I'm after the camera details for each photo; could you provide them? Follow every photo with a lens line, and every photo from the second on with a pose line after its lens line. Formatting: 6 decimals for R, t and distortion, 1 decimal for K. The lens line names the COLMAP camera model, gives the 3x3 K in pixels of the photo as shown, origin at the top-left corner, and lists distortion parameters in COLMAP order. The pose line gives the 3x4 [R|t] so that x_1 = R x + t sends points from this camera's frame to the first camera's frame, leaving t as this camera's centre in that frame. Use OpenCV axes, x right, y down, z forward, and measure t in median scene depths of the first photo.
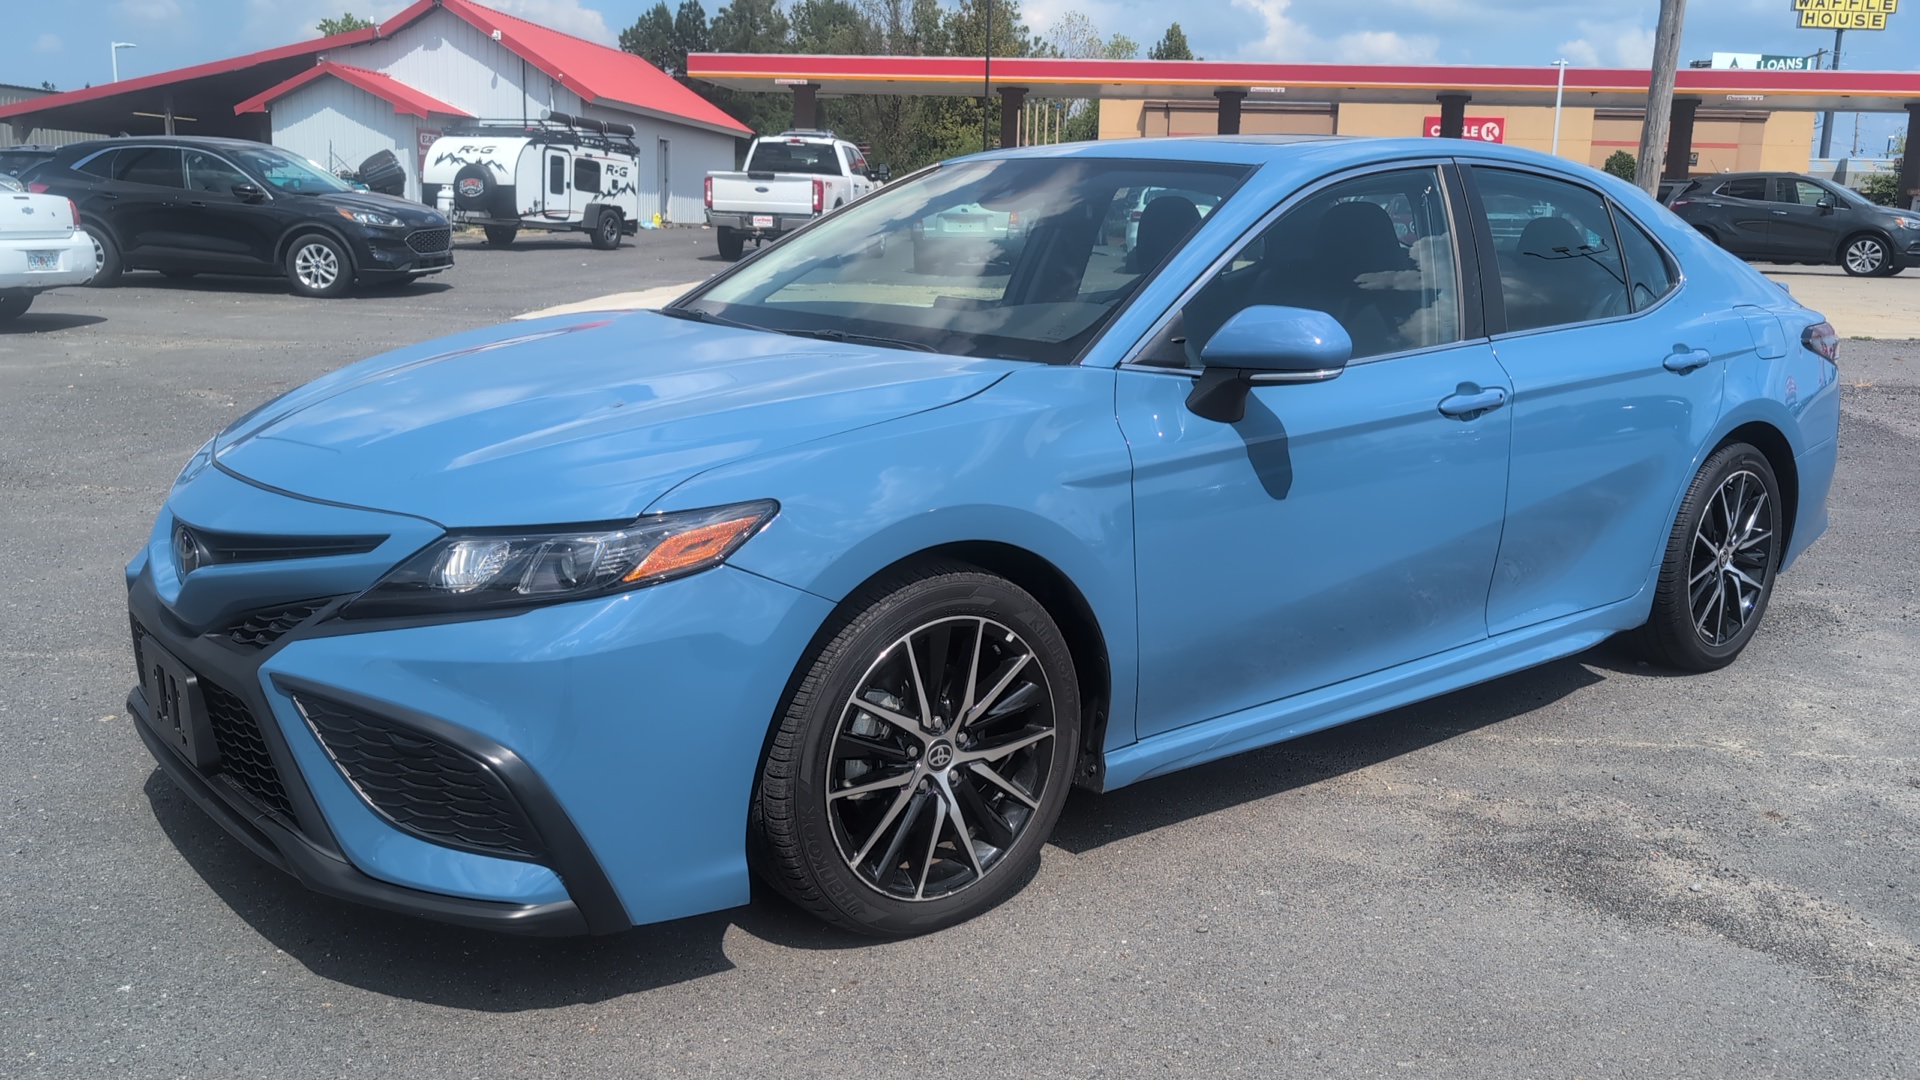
lens RADIAL K [[1618.3, 0, 957.2], [0, 1618.3, 533.5], [0, 0, 1]] dist [0.020872, -0.024574]
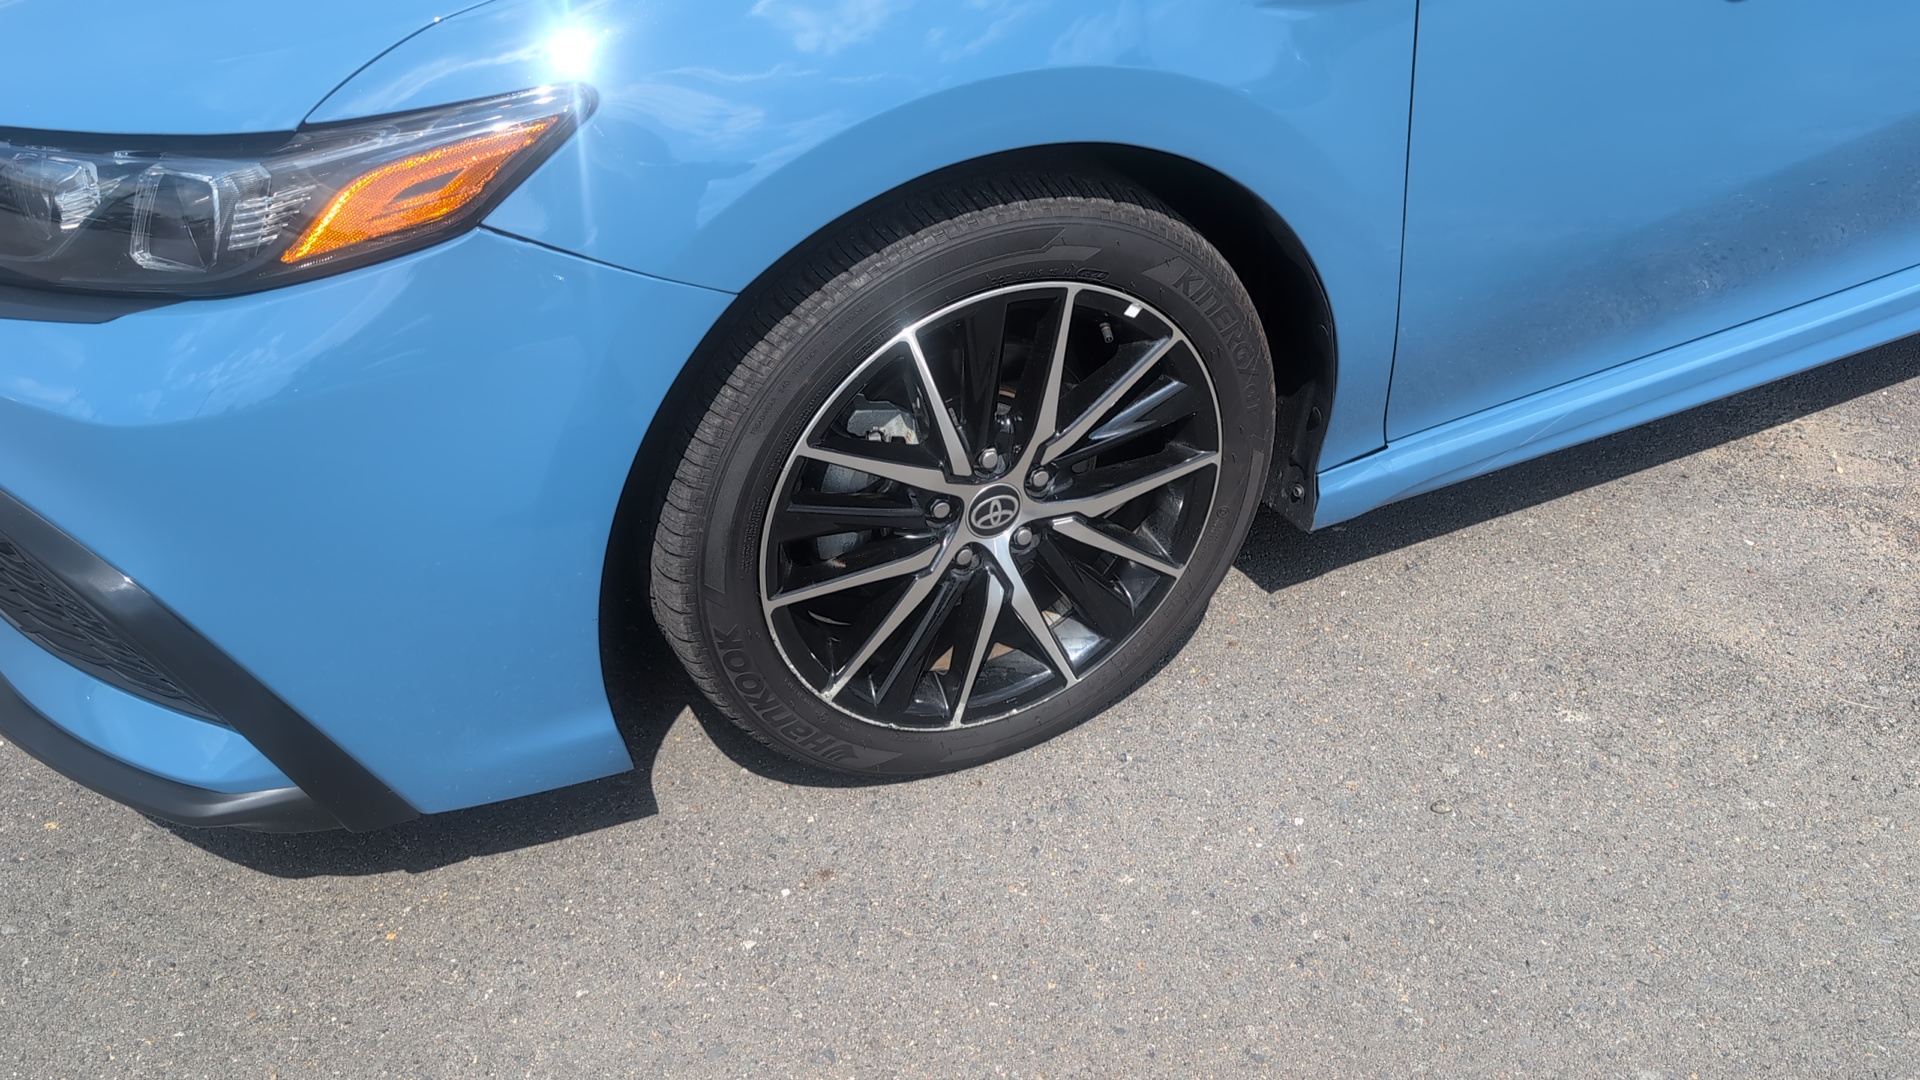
lens RADIAL K [[1618.3, 0, 960.6], [0, 1618.3, 539.6], [0, 0, 1]] dist [0.020872, -0.024574]
pose [[0.974557, 0.096791, -0.202163, 0.084907], [-0.005413, 0.911853, 0.410481, -0.078453], [0.224074, -0.398943, 0.889177, 0.445569]]
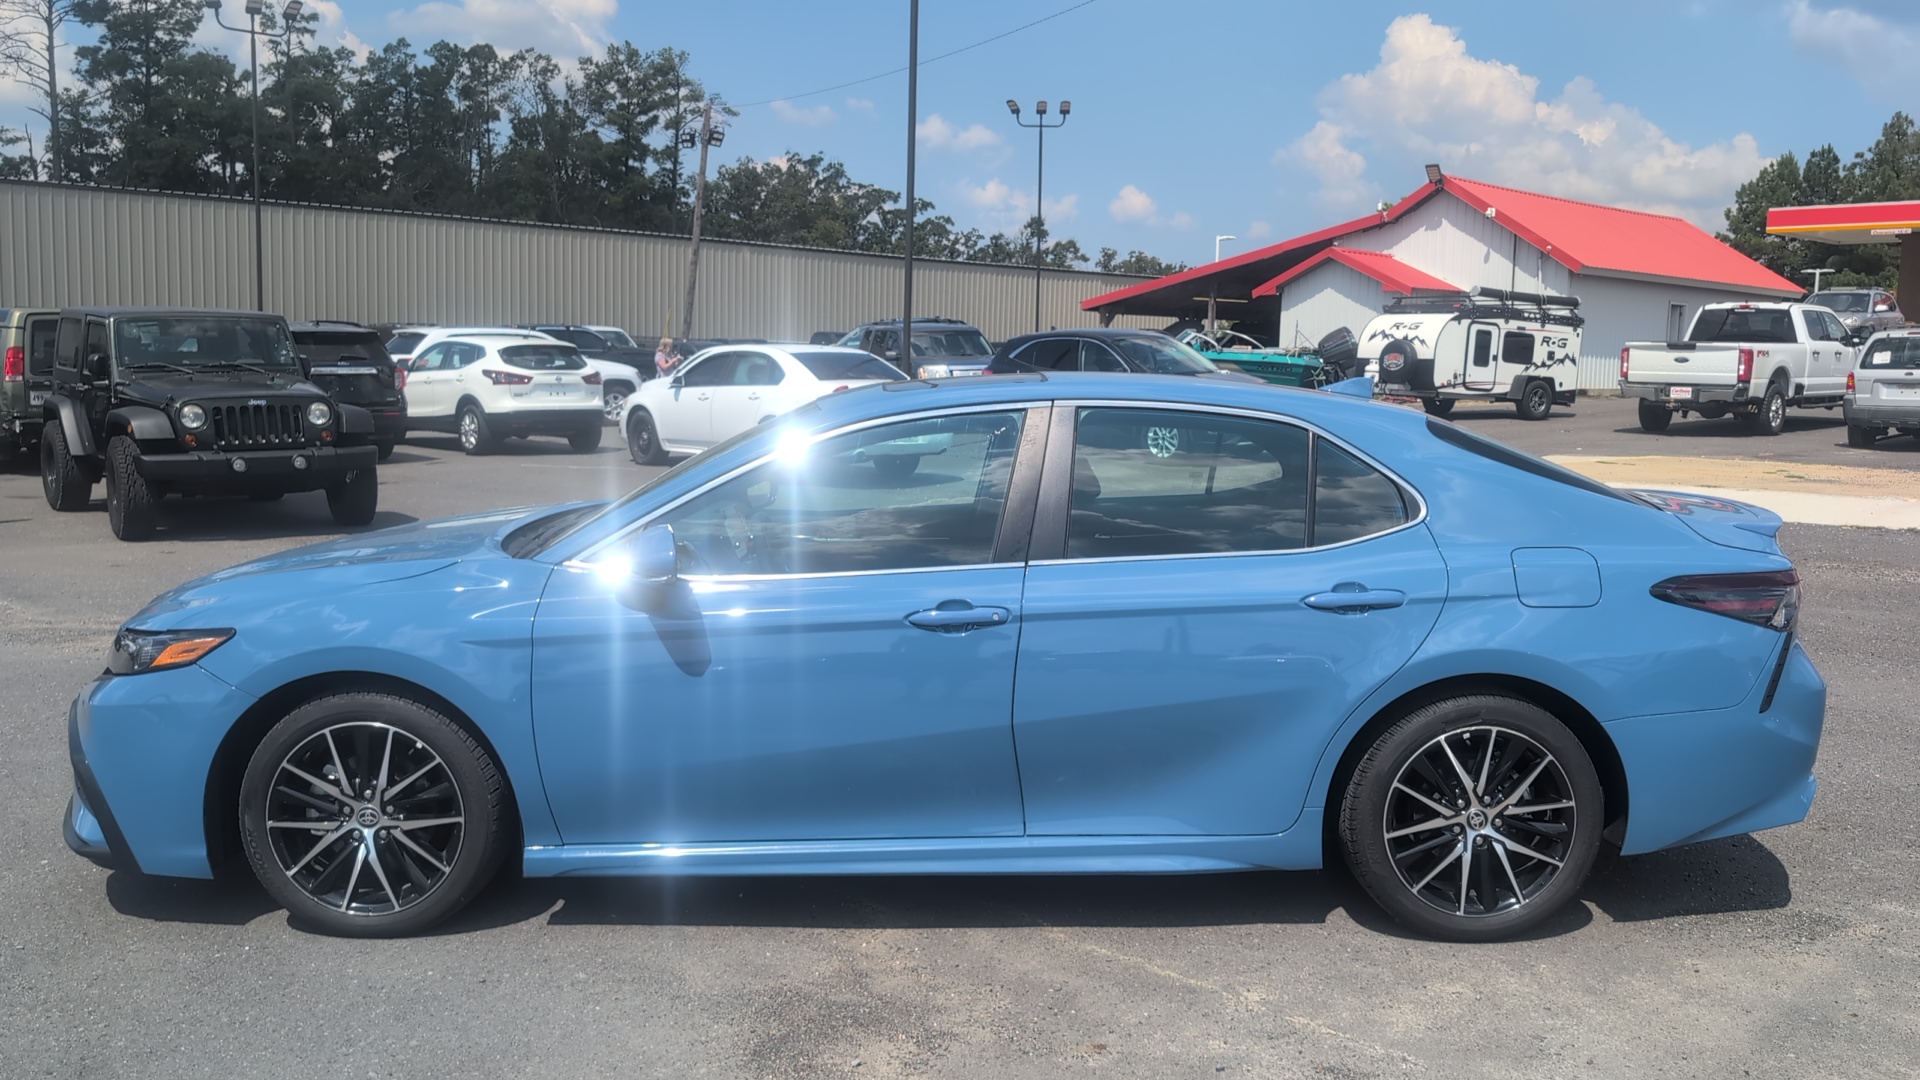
lens RADIAL K [[1618.3, 0, 961.3], [0, 1618.3, 521.9], [0, 0, 1]] dist [0.020872, -0.024574]
pose [[0.778368, 0.050661, -0.625761, 1.201244], [-0.115049, 0.991370, -0.062846, -0.089546], [0.617176, 0.120911, 0.777479, 0.138740]]
